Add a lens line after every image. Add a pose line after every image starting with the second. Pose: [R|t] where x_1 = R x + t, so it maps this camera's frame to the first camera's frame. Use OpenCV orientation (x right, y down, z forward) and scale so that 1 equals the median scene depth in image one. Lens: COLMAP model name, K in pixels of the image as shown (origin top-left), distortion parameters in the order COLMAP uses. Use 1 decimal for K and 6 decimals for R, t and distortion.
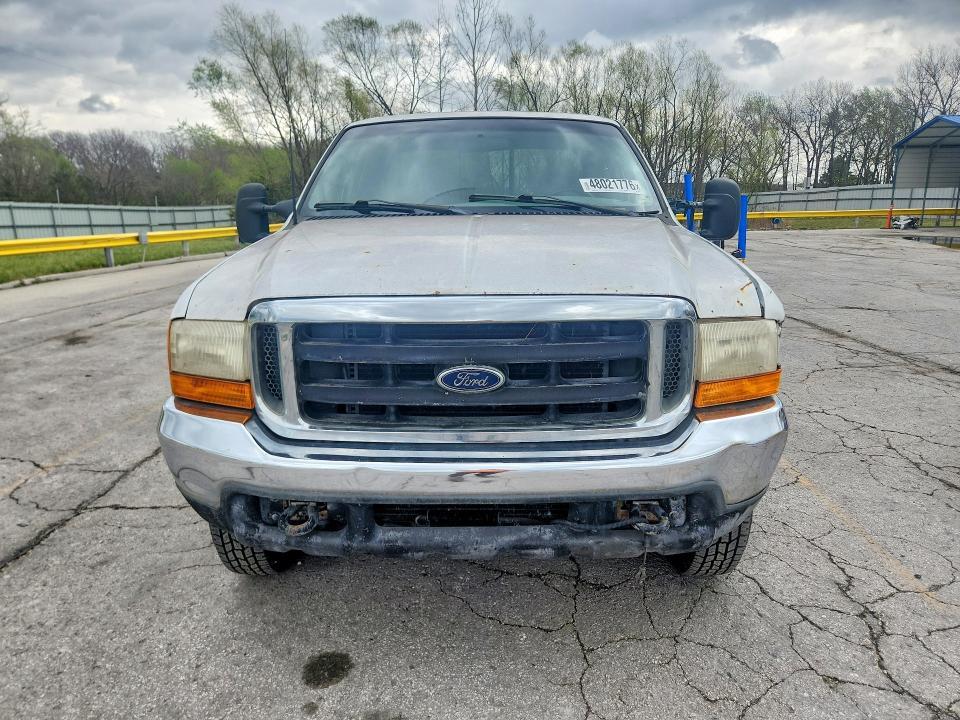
lens RADIAL K [[718.8, 0, 396.9], [0, 718.8, 356.1], [0, 0, 1]] dist [0.001581, -0.004323]
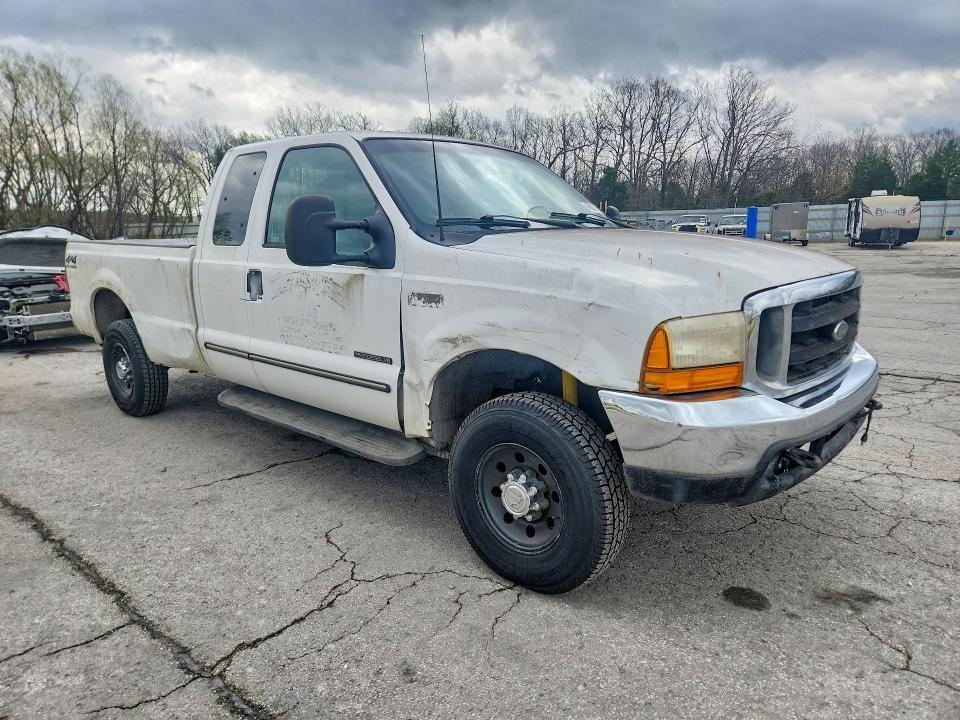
lens RADIAL K [[744.1, 0, 485.5], [0, 744.1, 361.1], [0, 0, 1]] dist [0.011680, 0.002045]
pose [[0.589632, -0.150414, 0.793543, -0.797629], [0.185025, 0.981533, 0.048567, -0.057891], [-0.786193, 0.118189, 0.606573, 0.336844]]
